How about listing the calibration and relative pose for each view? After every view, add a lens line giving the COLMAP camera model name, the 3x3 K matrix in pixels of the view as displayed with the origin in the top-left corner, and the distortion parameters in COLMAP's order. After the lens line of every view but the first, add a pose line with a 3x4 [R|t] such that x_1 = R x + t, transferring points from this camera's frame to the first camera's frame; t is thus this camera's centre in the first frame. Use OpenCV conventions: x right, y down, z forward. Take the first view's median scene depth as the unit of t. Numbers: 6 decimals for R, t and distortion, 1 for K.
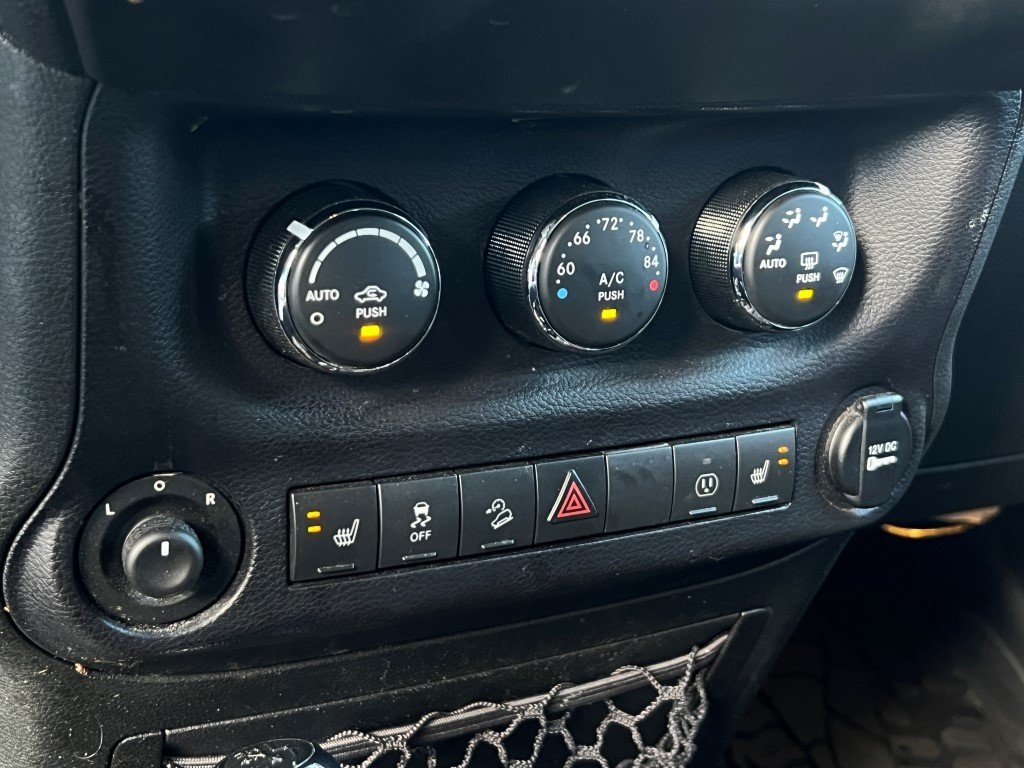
lens RADIAL K [[1413.6, 0, 514.8], [0, 1413.6, 377.8], [0, 0, 1]] dist [0.155777, 0.000000]
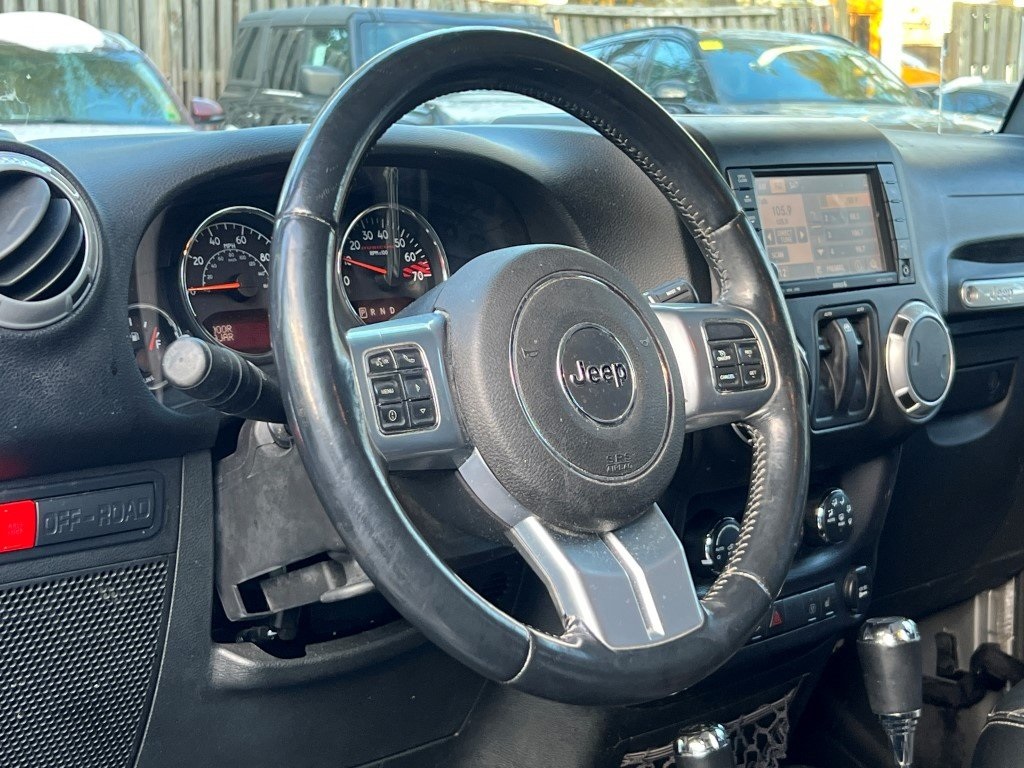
lens RADIAL K [[1681.6, 0, 502.7], [0, 1681.6, 362.2], [0, 0, 1]] dist [0.168155, 0.000000]
pose [[0.954317, -0.091735, 0.284365, -1.304168], [0.137852, 0.979538, -0.146633, 0.012172], [-0.265095, 0.179134, 0.947436, -1.943164]]
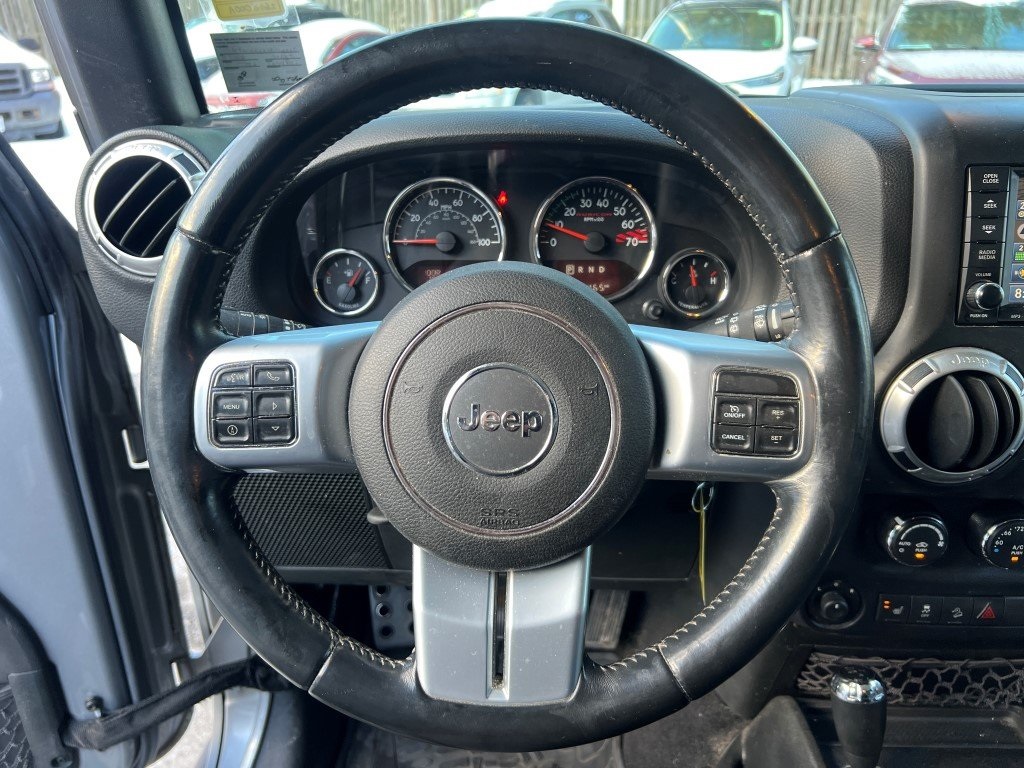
lens RADIAL K [[776.8, 0, 512.6], [0, 776.8, 380.8], [0, 0, 1]] dist [0.012410, -0.022967]
pose [[0.871841, 0.127865, -0.472805, -0.105768], [-0.092391, 0.990926, 0.097619, -0.414423], [0.480997, -0.041426, 0.875743, -0.716981]]
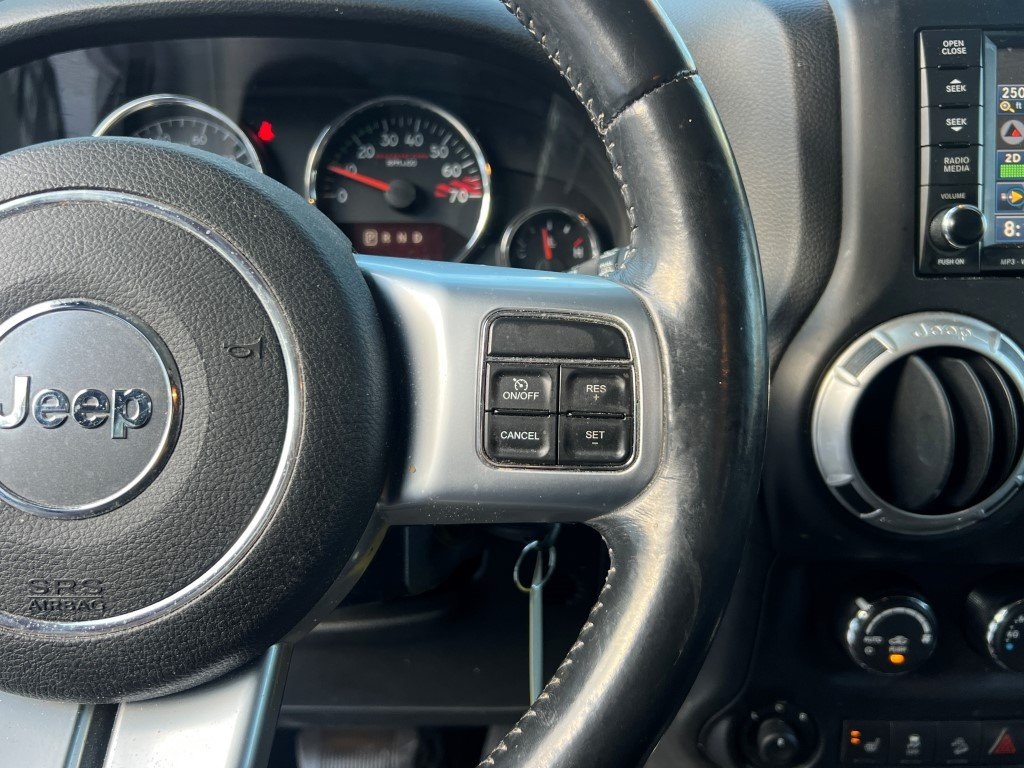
lens RADIAL K [[876.5, 0, 525.1], [0, 876.5, 381.9], [0, 0, 1]] dist [0.003035, -0.007373]
pose [[0.898897, 0.067950, -0.432859, -0.056585], [-0.082296, 0.996503, -0.014470, -0.304451], [0.430362, 0.048630, 0.901345, -0.277282]]
